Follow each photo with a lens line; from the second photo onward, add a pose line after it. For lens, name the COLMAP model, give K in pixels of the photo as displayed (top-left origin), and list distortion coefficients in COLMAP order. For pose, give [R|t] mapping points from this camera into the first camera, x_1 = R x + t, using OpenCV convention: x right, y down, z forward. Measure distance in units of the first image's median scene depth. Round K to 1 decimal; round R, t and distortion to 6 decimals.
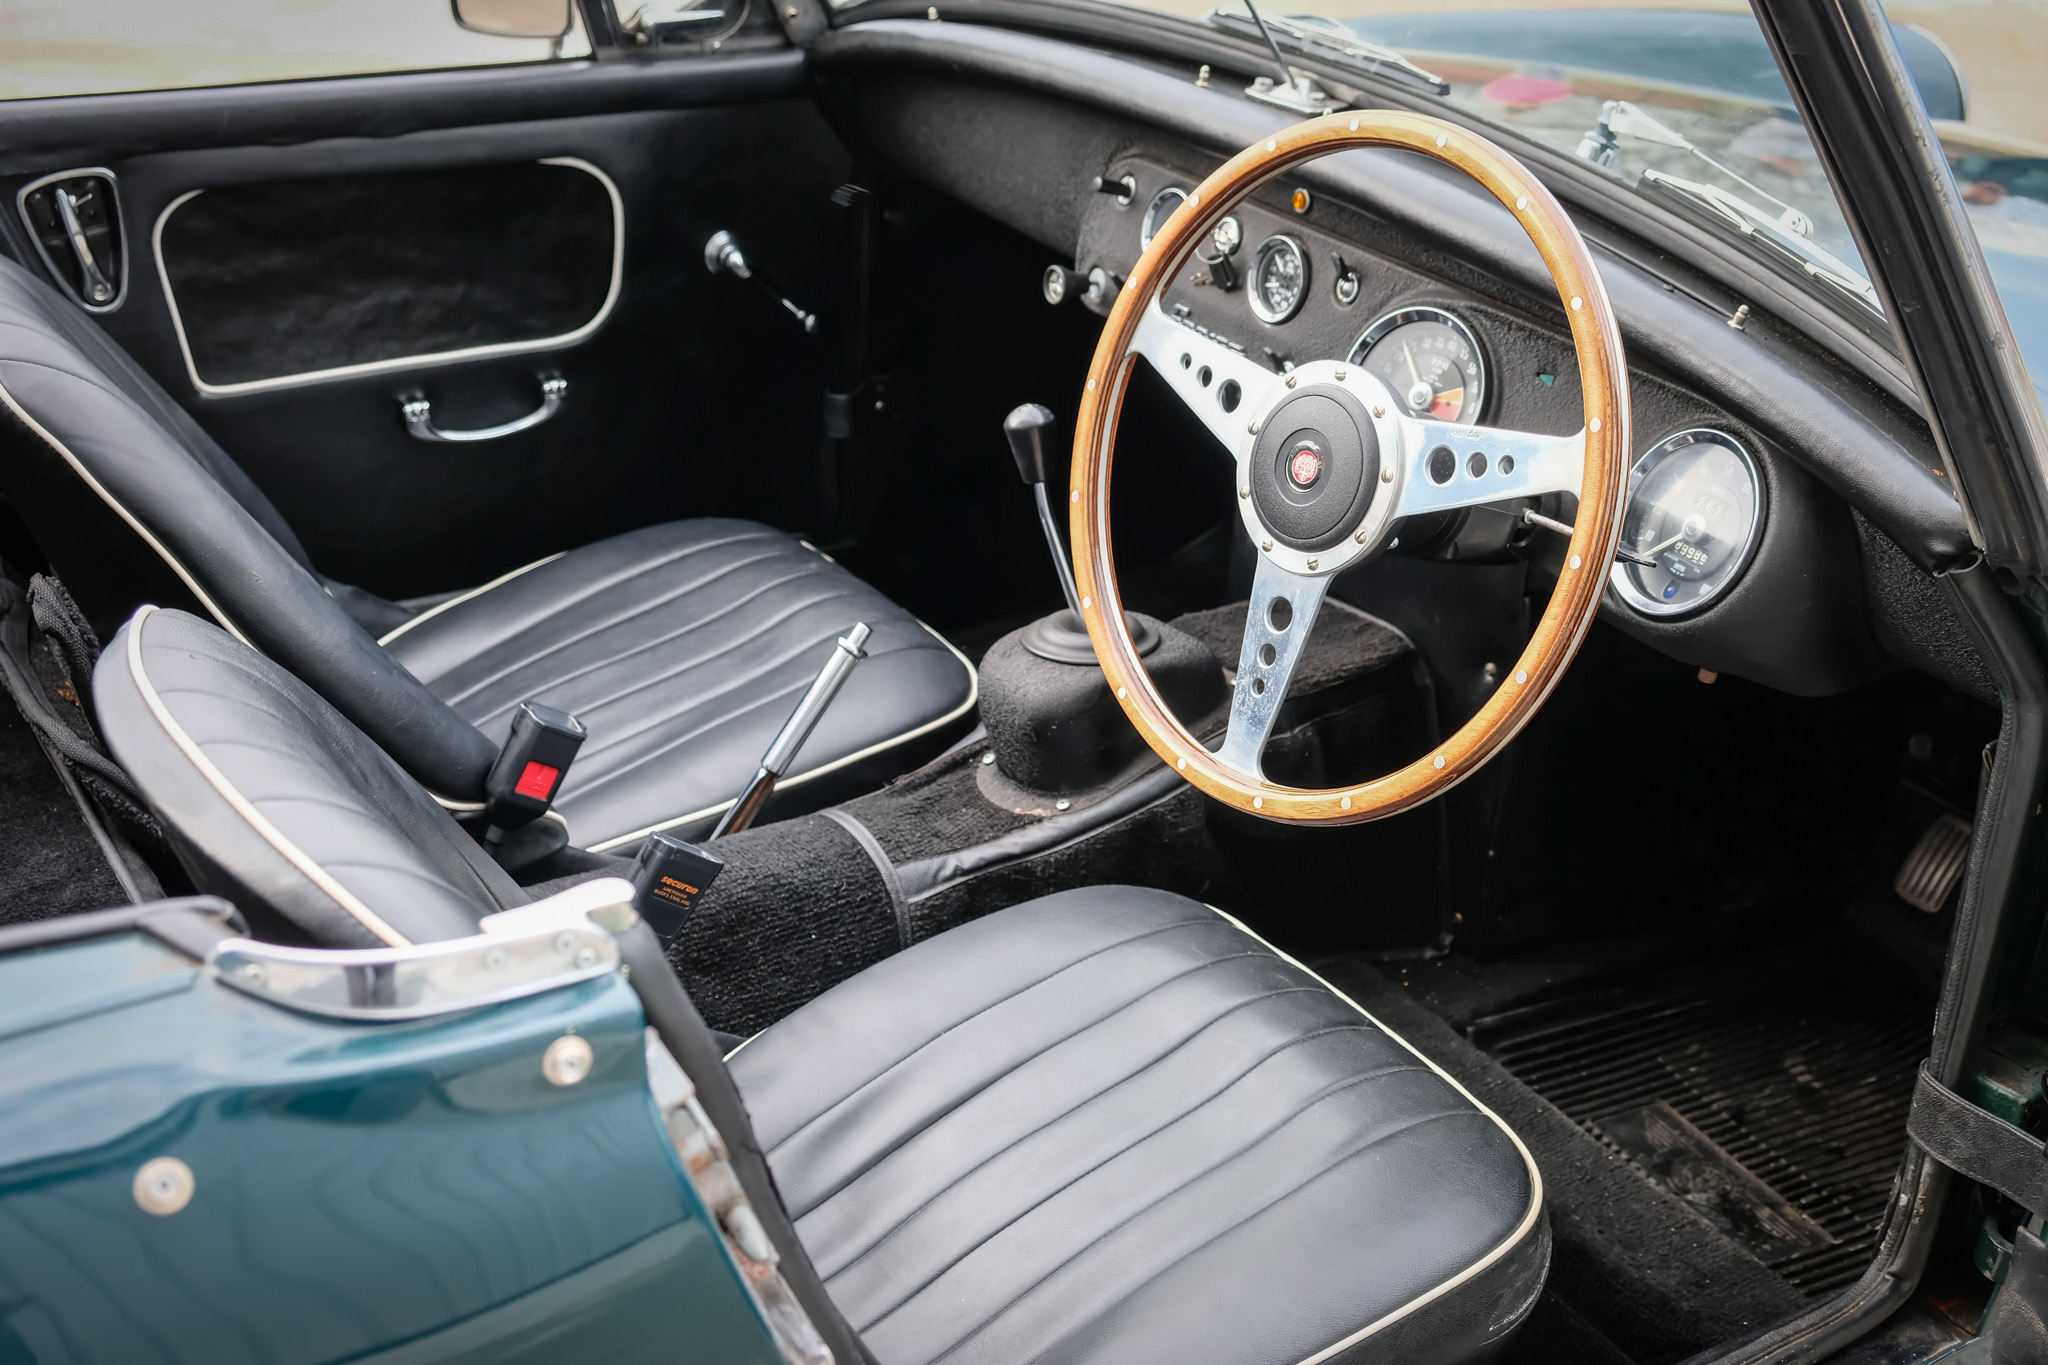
lens RADIAL K [[2212.4, 0, 1024.0], [0, 2212.4, 682.5], [0, 0, 1]] dist [-0.005669, 0.021906]
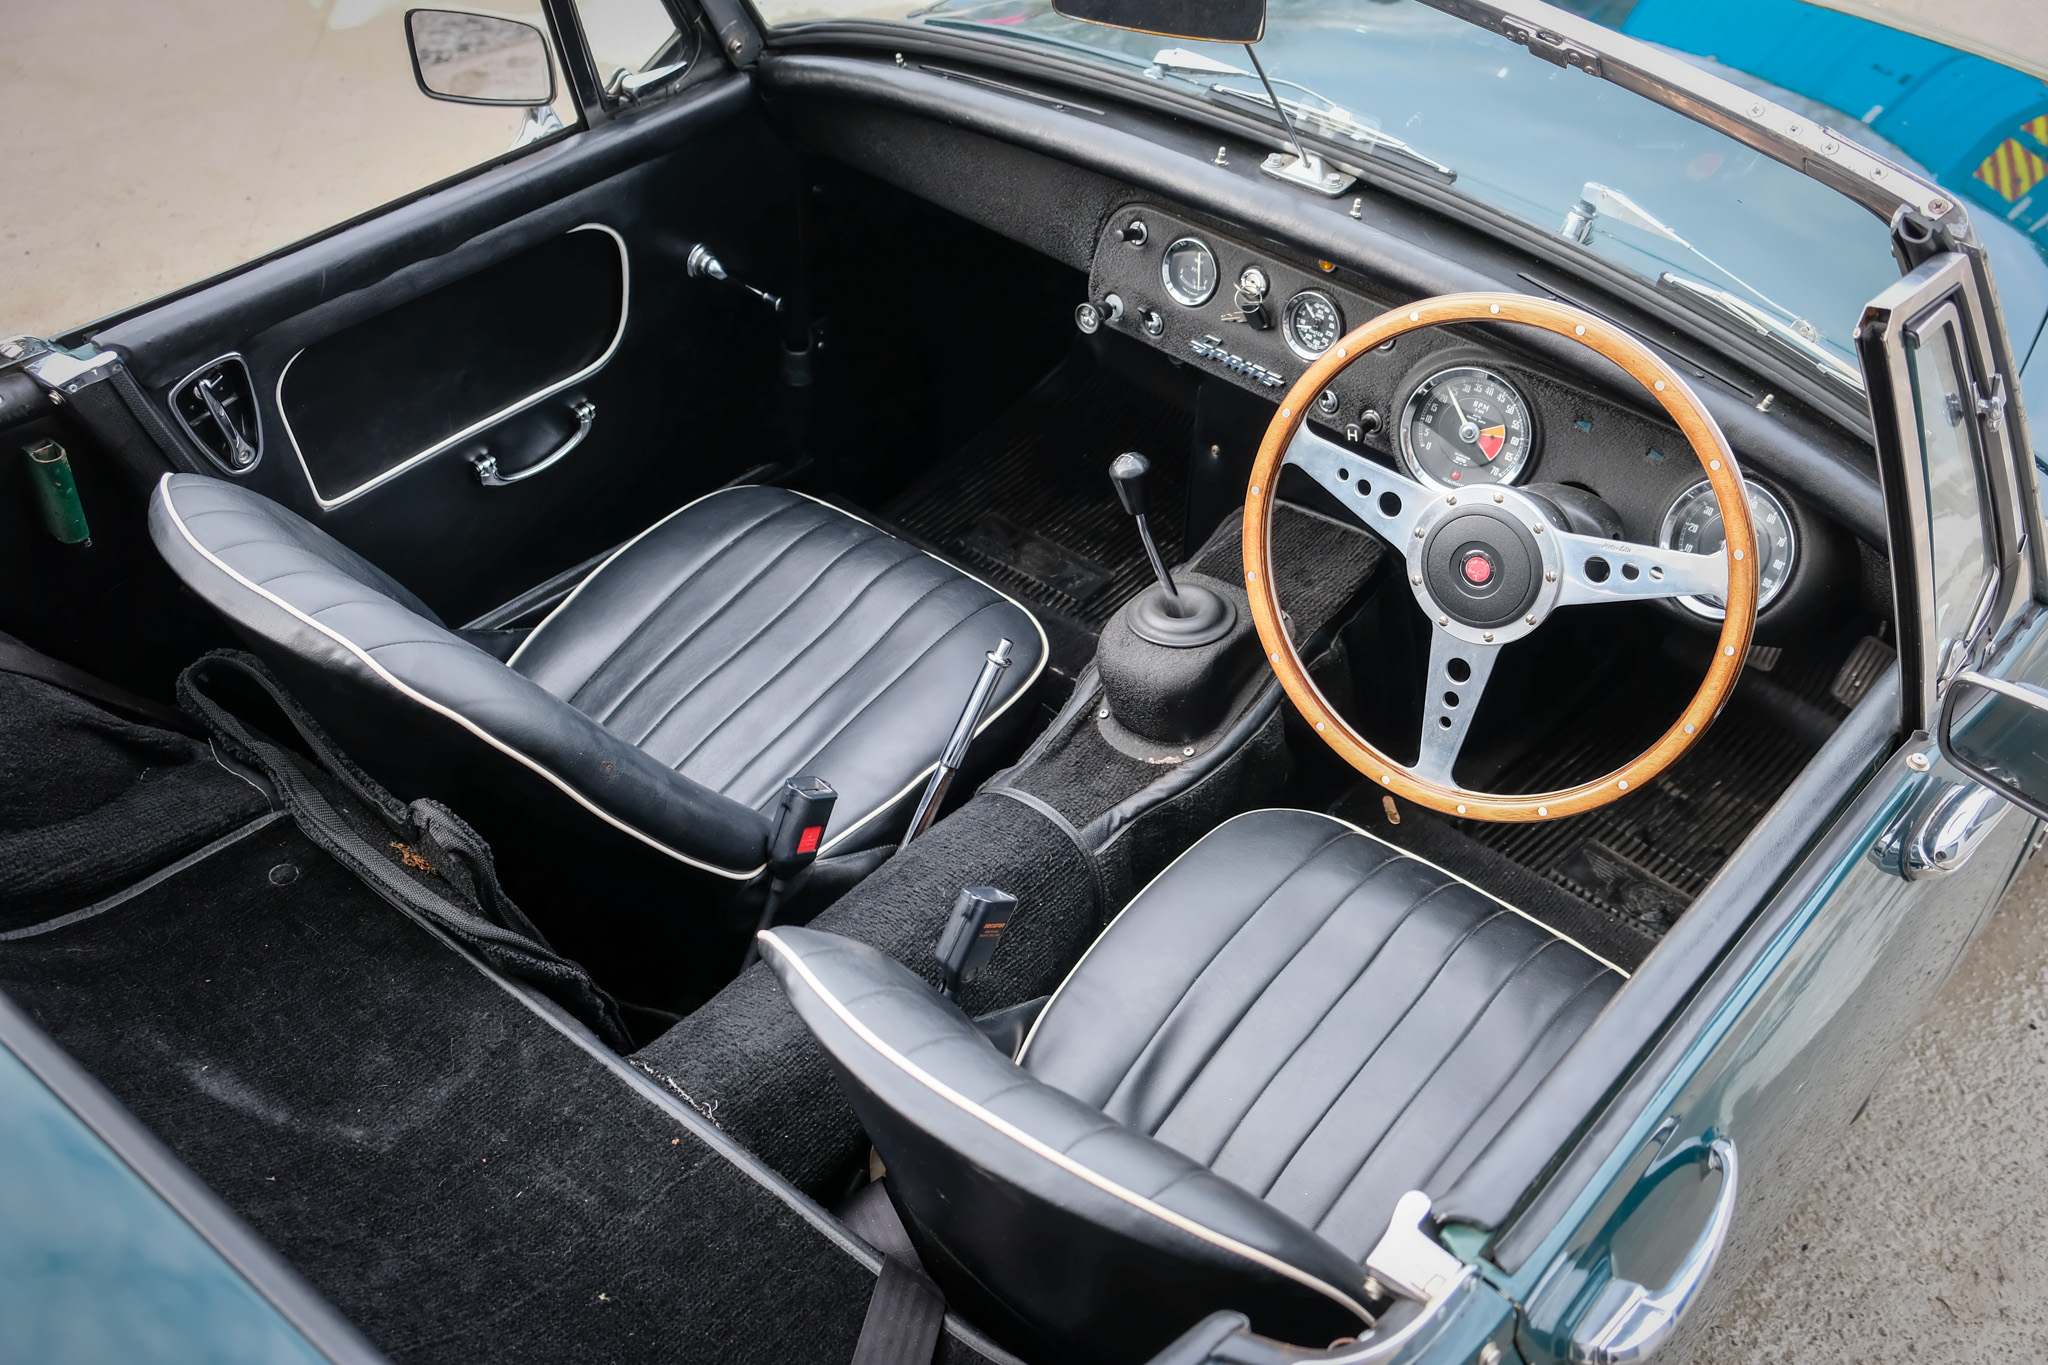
lens RADIAL K [[1973.9, 0, 1024.0], [0, 1973.9, 682.5], [0, 0, 1]] dist [0.012231, 0.011912]
pose [[0.958635, -0.205140, 0.197325, -0.297077], [0.153463, 0.956351, 0.248681, -0.287651], [-0.239727, -0.208112, 0.948272, -0.055149]]
